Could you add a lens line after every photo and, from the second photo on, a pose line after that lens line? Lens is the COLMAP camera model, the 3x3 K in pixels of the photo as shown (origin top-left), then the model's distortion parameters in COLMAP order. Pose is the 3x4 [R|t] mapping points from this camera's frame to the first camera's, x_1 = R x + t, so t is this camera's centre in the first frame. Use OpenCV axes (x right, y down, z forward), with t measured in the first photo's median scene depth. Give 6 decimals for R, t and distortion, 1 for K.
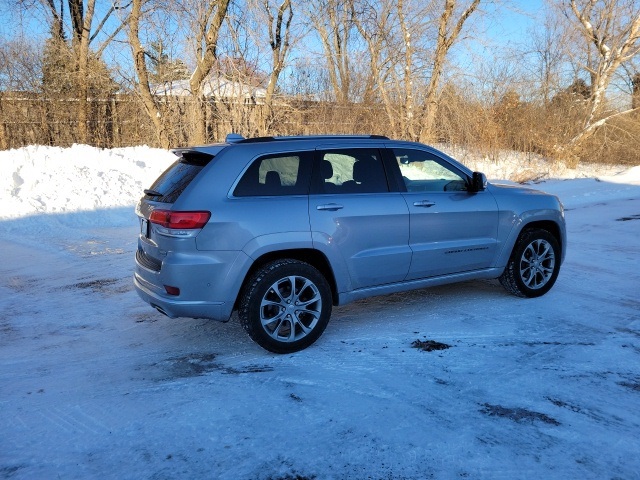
lens RADIAL K [[477.1, 0, 321.3], [0, 477.1, 238.0], [0, 0, 1]] dist [0.056230, -0.035458]
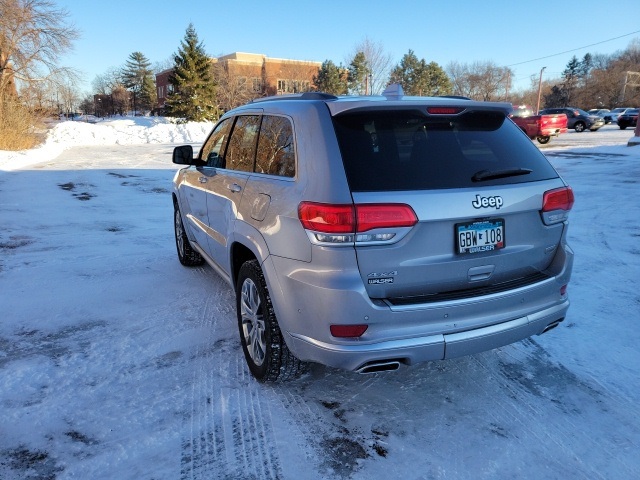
lens RADIAL K [[480.8, 0, 328.2], [0, 480.8, 240.8], [0, 0, 1]] dist [0.058928, -0.042796]
pose [[0.045610, -0.201067, 0.978515, -0.993759], [0.171197, 0.966616, 0.190643, -0.166359], [-0.984181, 0.158823, 0.078510, 1.185550]]
